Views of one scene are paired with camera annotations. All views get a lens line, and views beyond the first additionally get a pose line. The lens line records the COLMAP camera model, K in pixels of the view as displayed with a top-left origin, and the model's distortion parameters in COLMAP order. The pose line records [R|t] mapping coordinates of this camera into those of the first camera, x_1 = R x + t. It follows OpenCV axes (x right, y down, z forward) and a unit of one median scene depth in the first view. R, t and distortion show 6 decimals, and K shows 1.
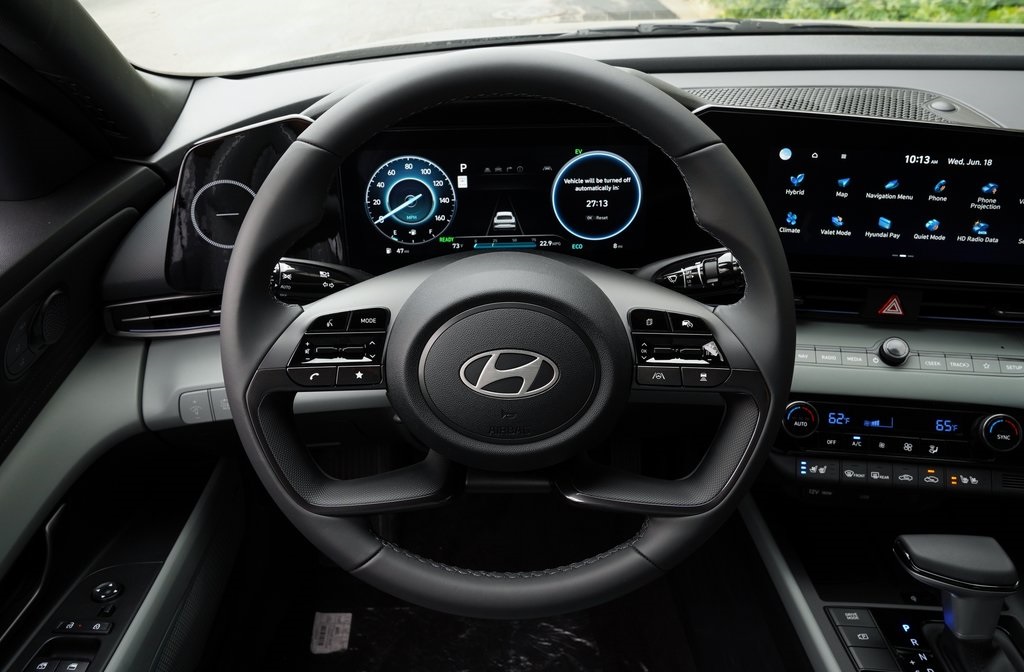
lens RADIAL K [[808.4, 0, 511.7], [0, 808.4, 336.3], [0, 0, 1]] dist [-0.066994, 0.063072]
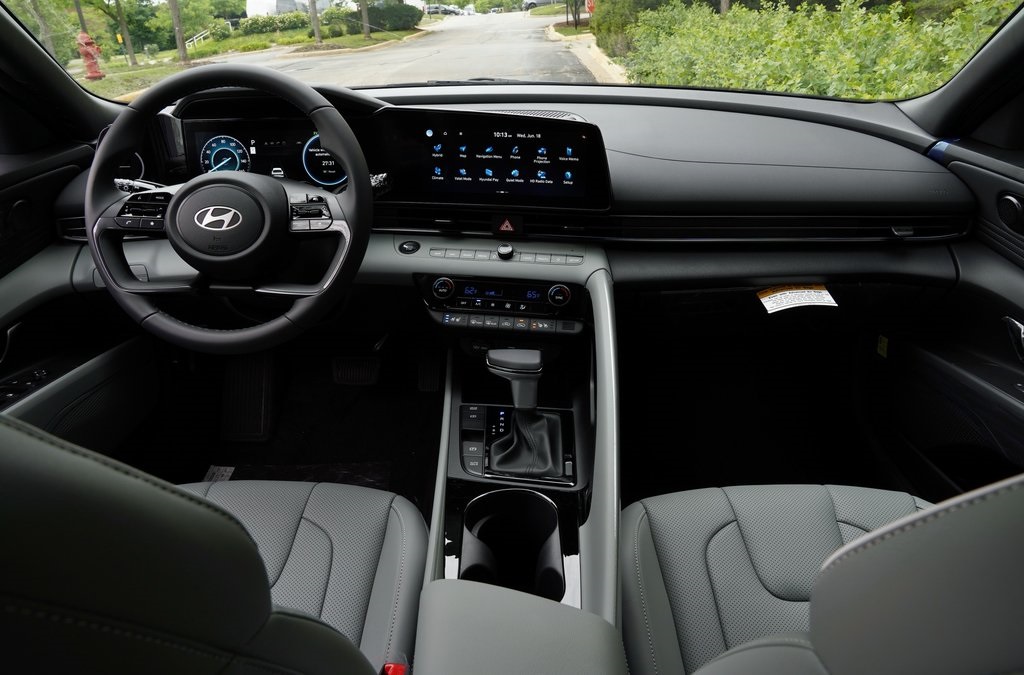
lens RADIAL K [[711.6, 0, 510.7], [0, 711.6, 335.1], [0, 0, 1]] dist [-0.112946, 0.060669]
pose [[0.999579, 0.018609, -0.022242, 0.546532], [-0.020498, 0.995913, -0.087963, 0.336590], [0.020514, 0.088382, 0.995875, -0.483029]]
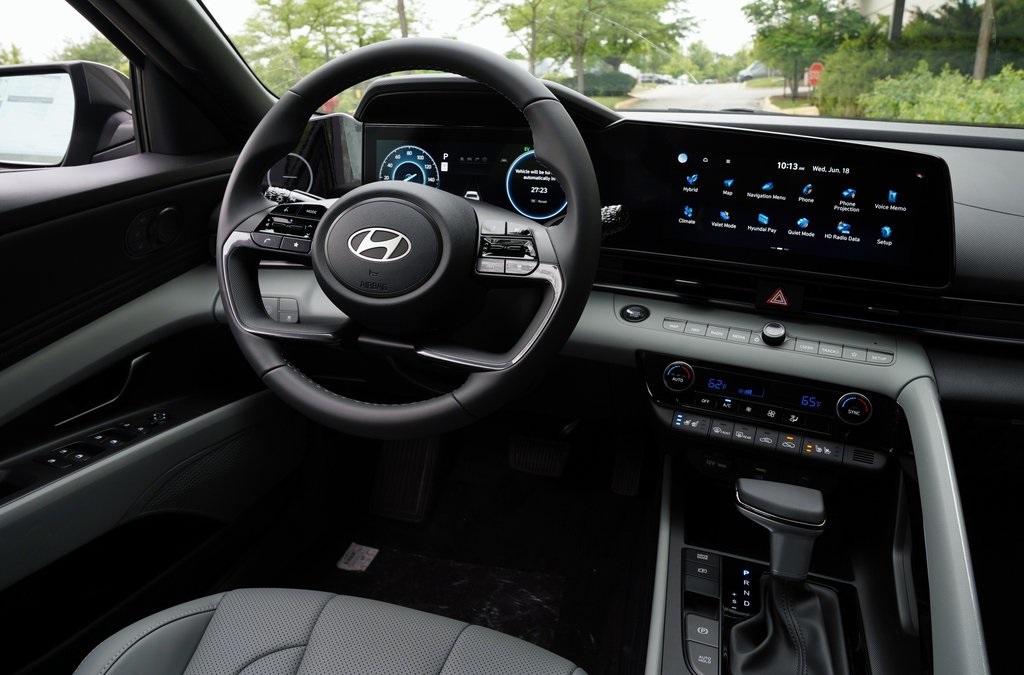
lens RADIAL K [[711.6, 0, 513.1], [0, 711.6, 339.4], [0, 0, 1]] dist [-0.112946, 0.060669]
pose [[0.953425, 0.126033, -0.274036, 0.413706], [-0.170226, 0.974840, -0.143907, 0.246240], [0.249004, 0.183852, 0.950892, -0.059469]]
